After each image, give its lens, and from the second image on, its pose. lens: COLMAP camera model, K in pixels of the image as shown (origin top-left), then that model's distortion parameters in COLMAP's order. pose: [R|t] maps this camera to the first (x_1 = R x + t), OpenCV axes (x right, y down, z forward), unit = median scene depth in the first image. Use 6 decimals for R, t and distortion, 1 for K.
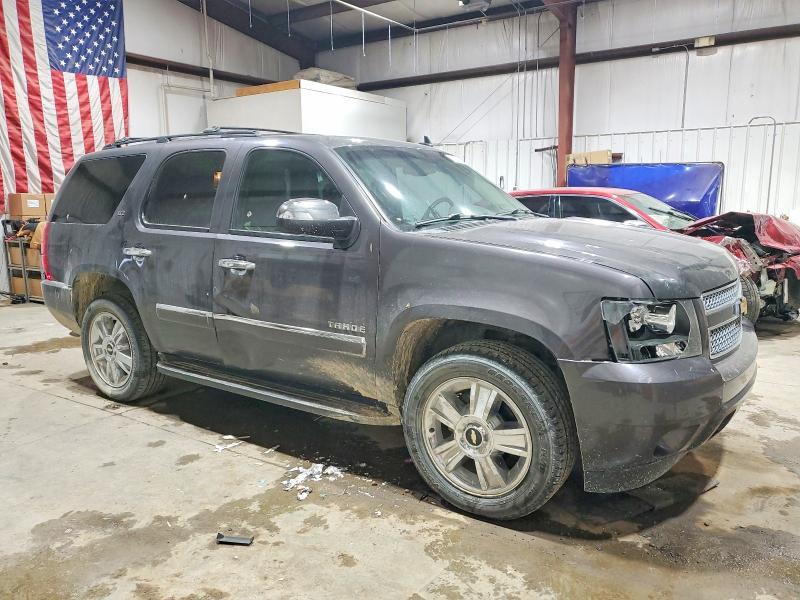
lens RADIAL K [[635.8, 0, 394.6], [0, 635.8, 300.8], [0, 0, 1]] dist [0.017317, 0.003533]
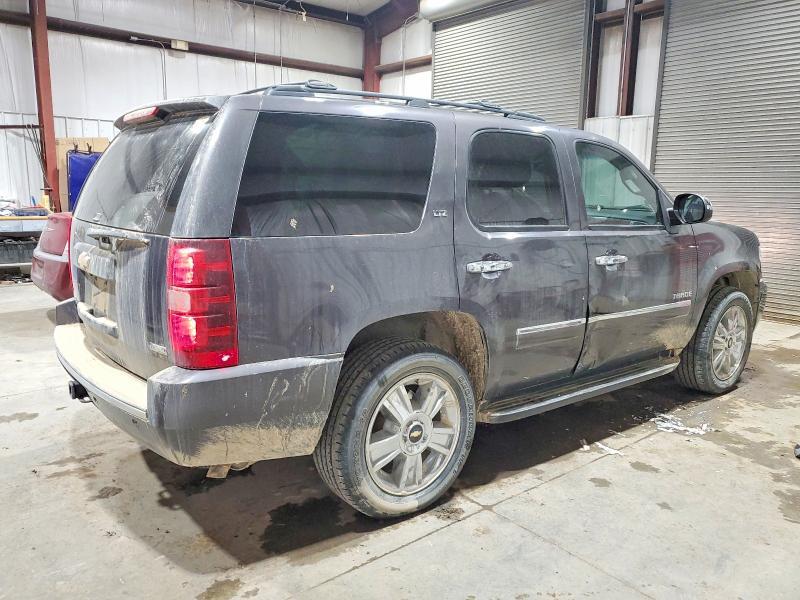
lens RADIAL K [[635.8, 0, 394.1], [0, 635.8, 299.3], [0, 0, 1]] dist [0.017317, 0.003533]
pose [[0.270644, -0.148541, 0.951151, -1.235773], [0.141107, 0.983474, 0.113438, -0.150322], [-0.952282, 0.103513, 0.287131, 1.012157]]
